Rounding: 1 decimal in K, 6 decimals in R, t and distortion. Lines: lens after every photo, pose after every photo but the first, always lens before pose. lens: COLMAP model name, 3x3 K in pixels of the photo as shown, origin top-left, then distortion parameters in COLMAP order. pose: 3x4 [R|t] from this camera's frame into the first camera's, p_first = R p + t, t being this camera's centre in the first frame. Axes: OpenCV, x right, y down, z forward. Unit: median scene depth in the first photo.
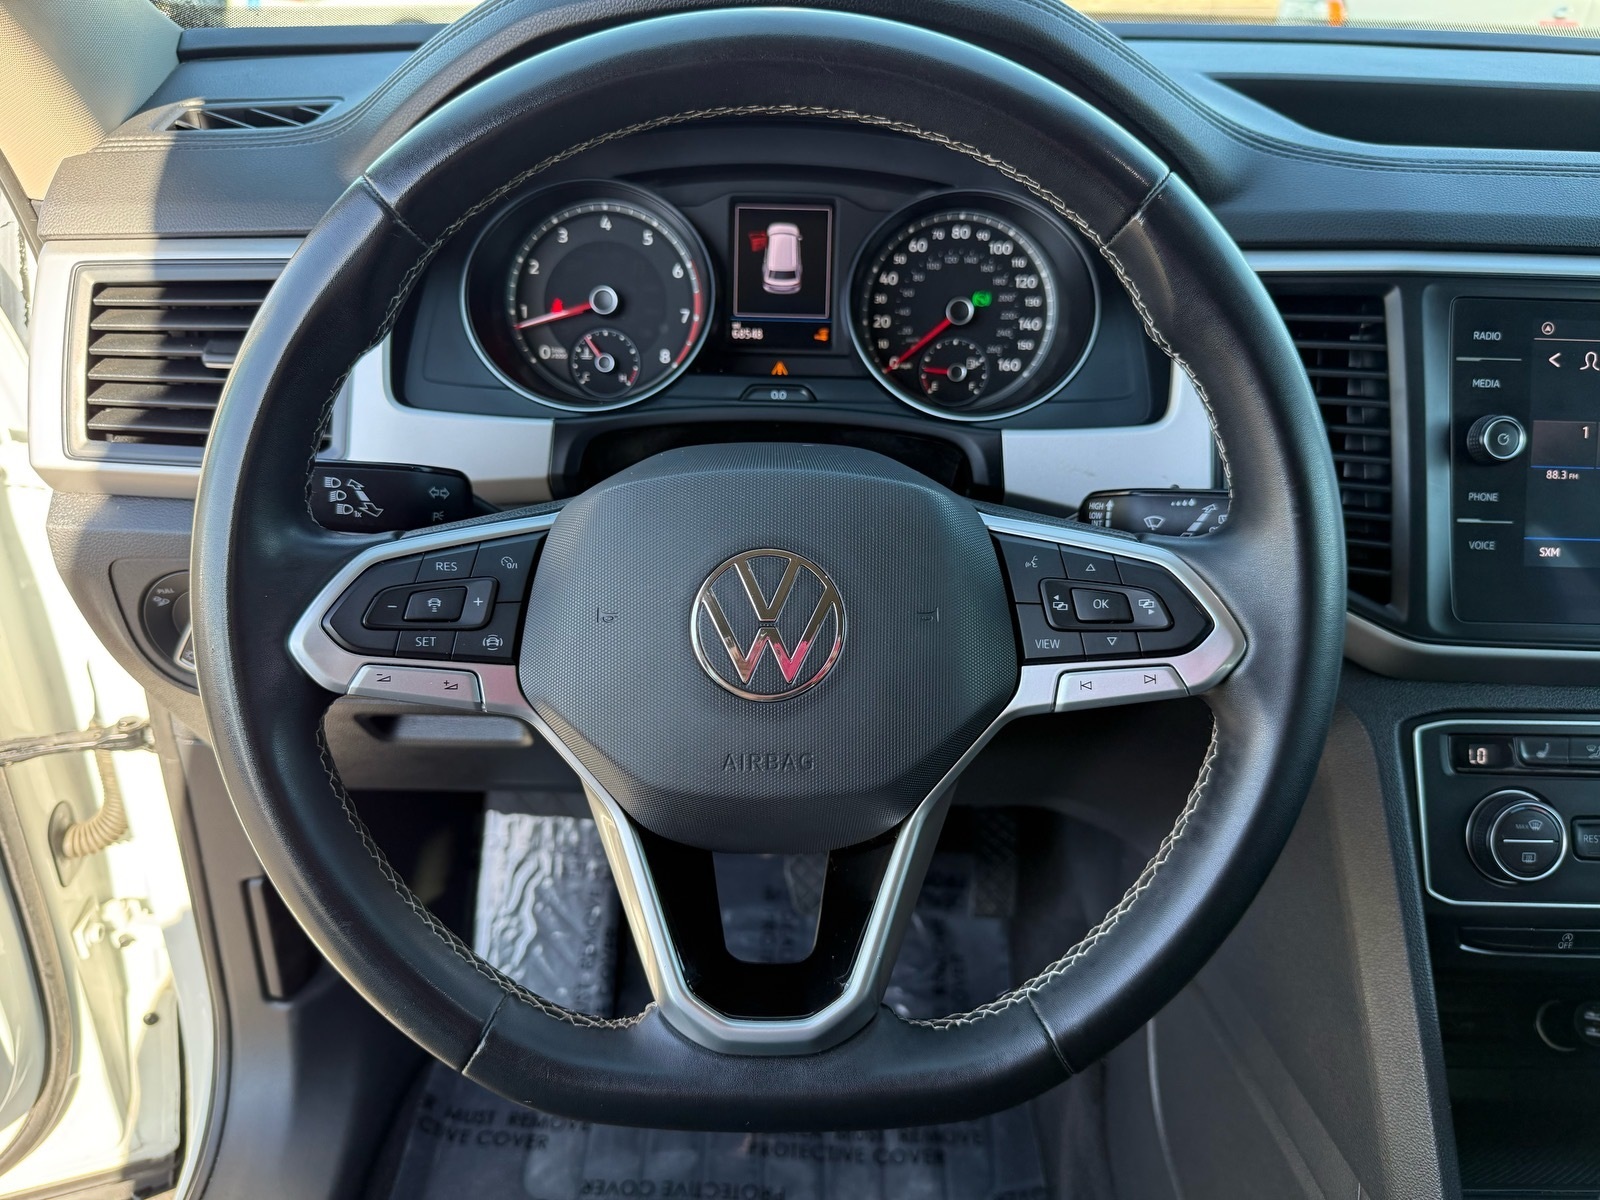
lens RADIAL K [[1155.9, 0, 783.2], [0, 1155.9, 612.7], [0, 0, 1]] dist [0.142920, -0.279322]
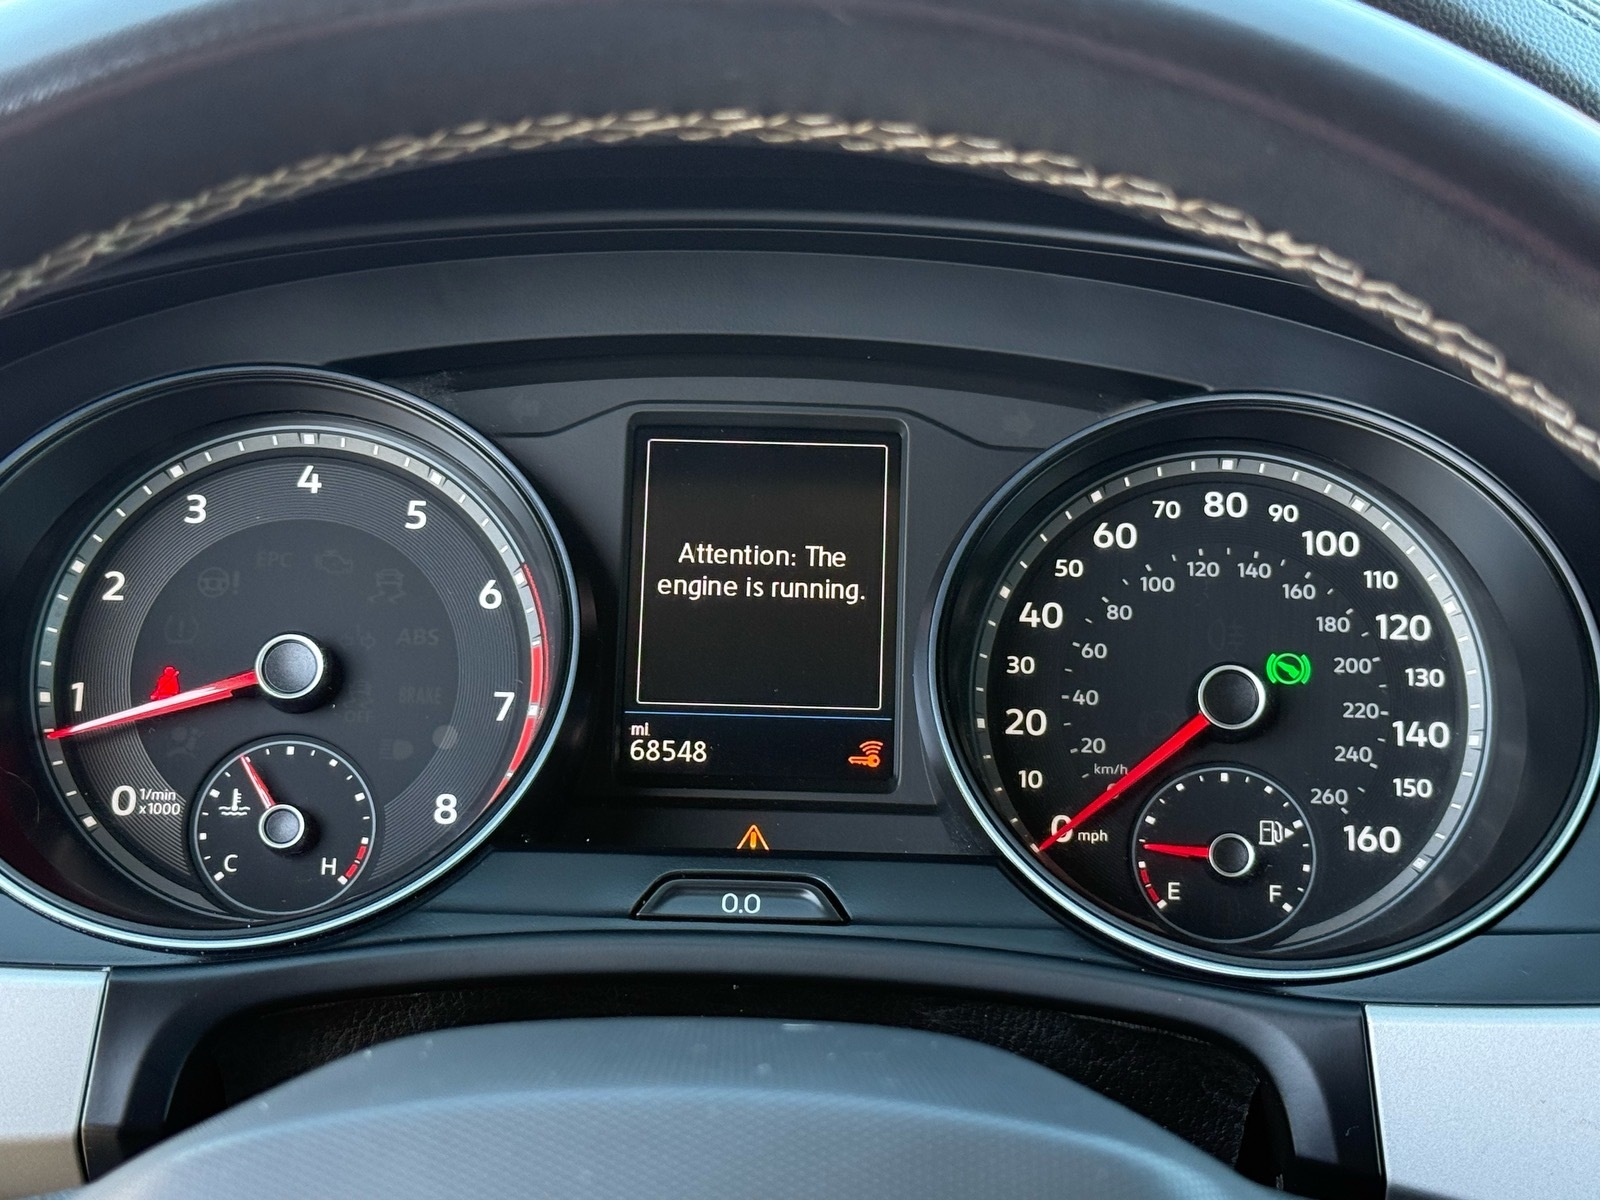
lens RADIAL K [[2844.5, 0, 800.0], [0, 2844.5, 600.0], [0, 0, 1]] dist [0.158431, -0.166899]
pose [[0.999949, 0.004027, -0.009272, 0.020362], [-0.006685, 0.951440, -0.307762, -0.003509], [0.007582, 0.307808, 0.951418, 0.113802]]
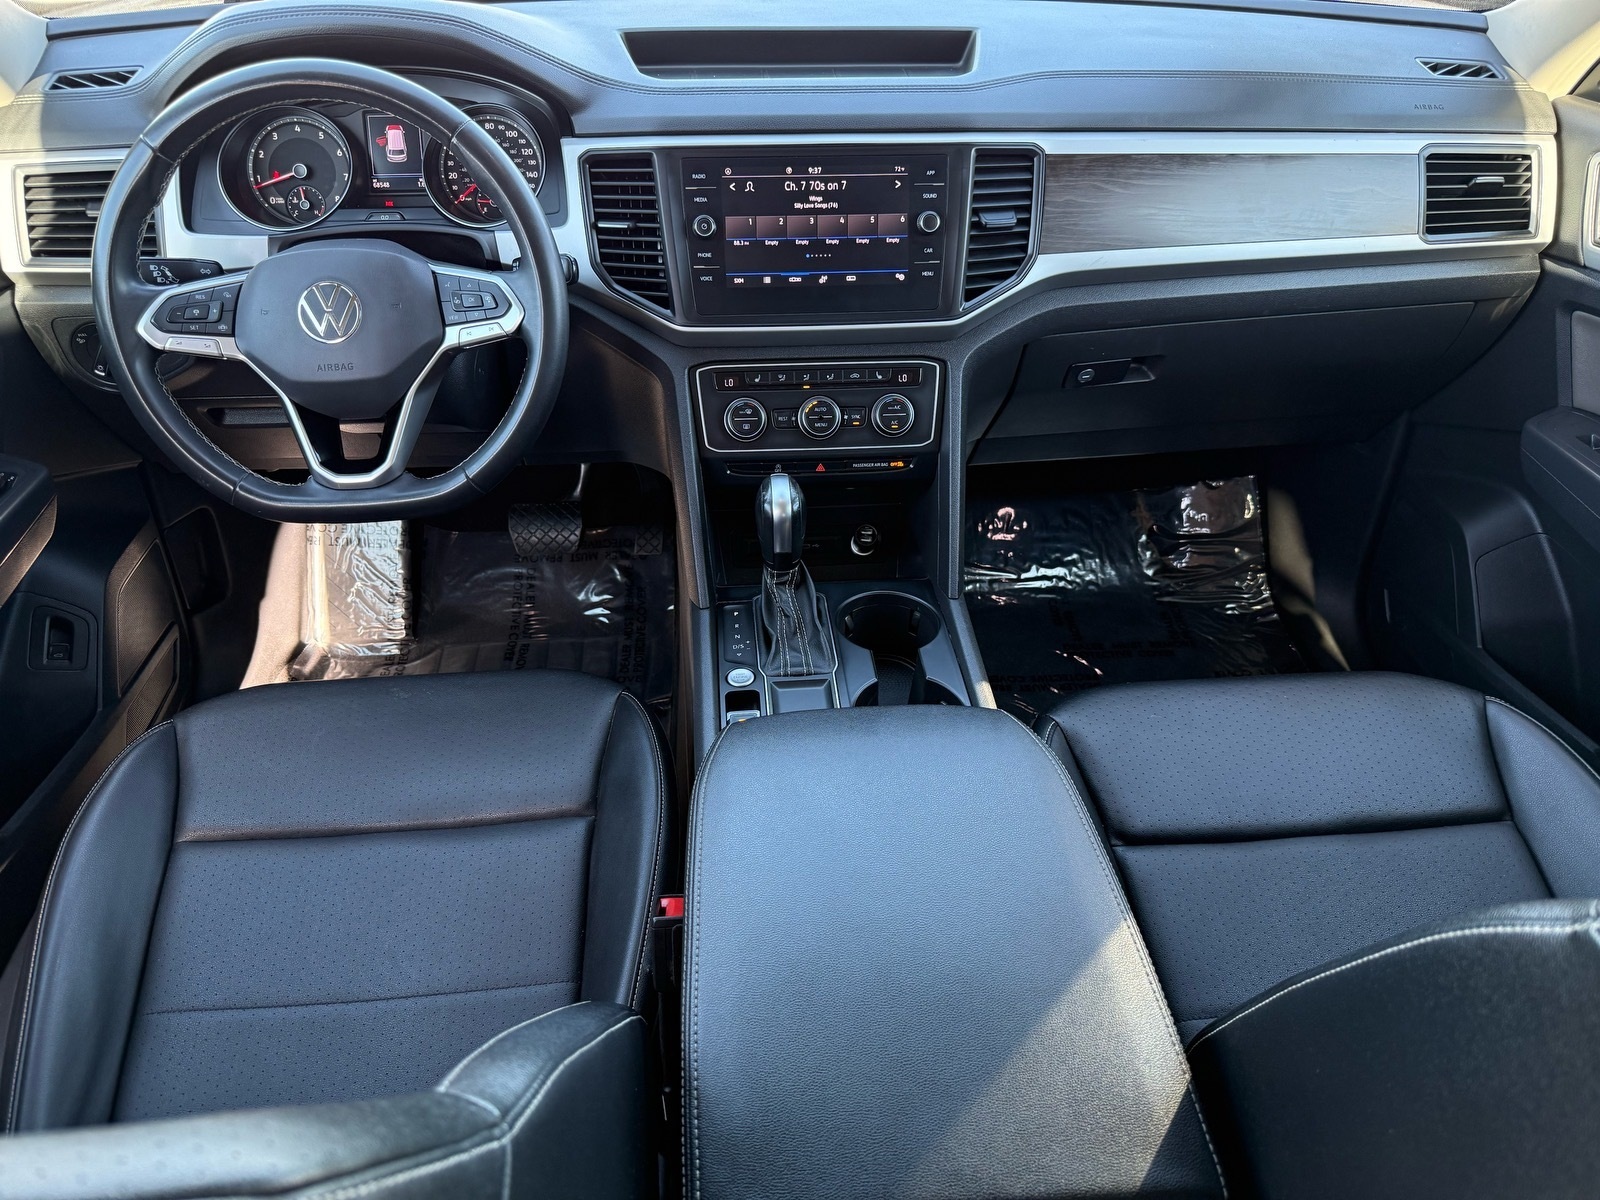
lens RADIAL K [[1155.3, 0, 800.0], [0, 1155.3, 600.0], [0, 0, 1]] dist [0.004406, 0.001013]
pose [[0.996252, -0.063345, 0.058909, 0.501348], [0.054799, 0.989078, 0.136827, 0.209556], [-0.066933, -0.133086, 0.988842, -1.003824]]
